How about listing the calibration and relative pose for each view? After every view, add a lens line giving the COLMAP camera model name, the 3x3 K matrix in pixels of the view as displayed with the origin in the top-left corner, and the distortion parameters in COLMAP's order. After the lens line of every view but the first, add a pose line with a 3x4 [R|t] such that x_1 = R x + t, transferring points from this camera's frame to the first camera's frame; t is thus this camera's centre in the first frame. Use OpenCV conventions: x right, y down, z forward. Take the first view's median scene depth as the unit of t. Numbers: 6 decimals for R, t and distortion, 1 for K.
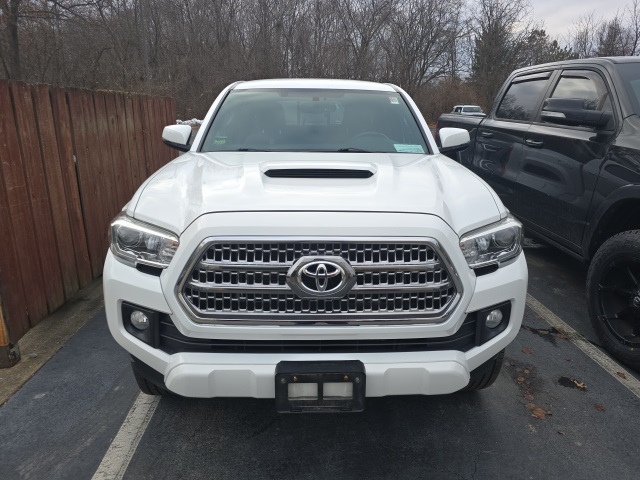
lens RADIAL K [[422.4, 0, 319.4], [0, 422.4, 227.4], [0, 0, 1]] dist [-0.004126, -0.001598]
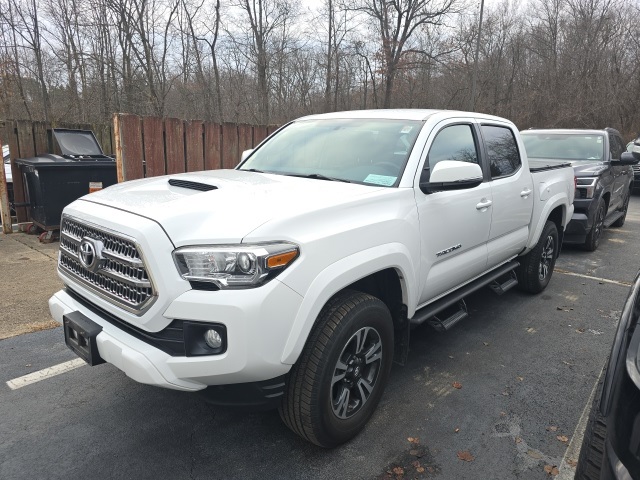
lens RADIAL K [[430.9, 0, 320.0], [0, 430.9, 240.0], [0, 0, 1]] dist [0.001560, -0.000411]
pose [[0.742395, 0.160094, -0.650553, 1.167058], [-0.194325, 0.980742, 0.019590, -0.080083], [0.641161, 0.111875, 0.759208, 0.336804]]
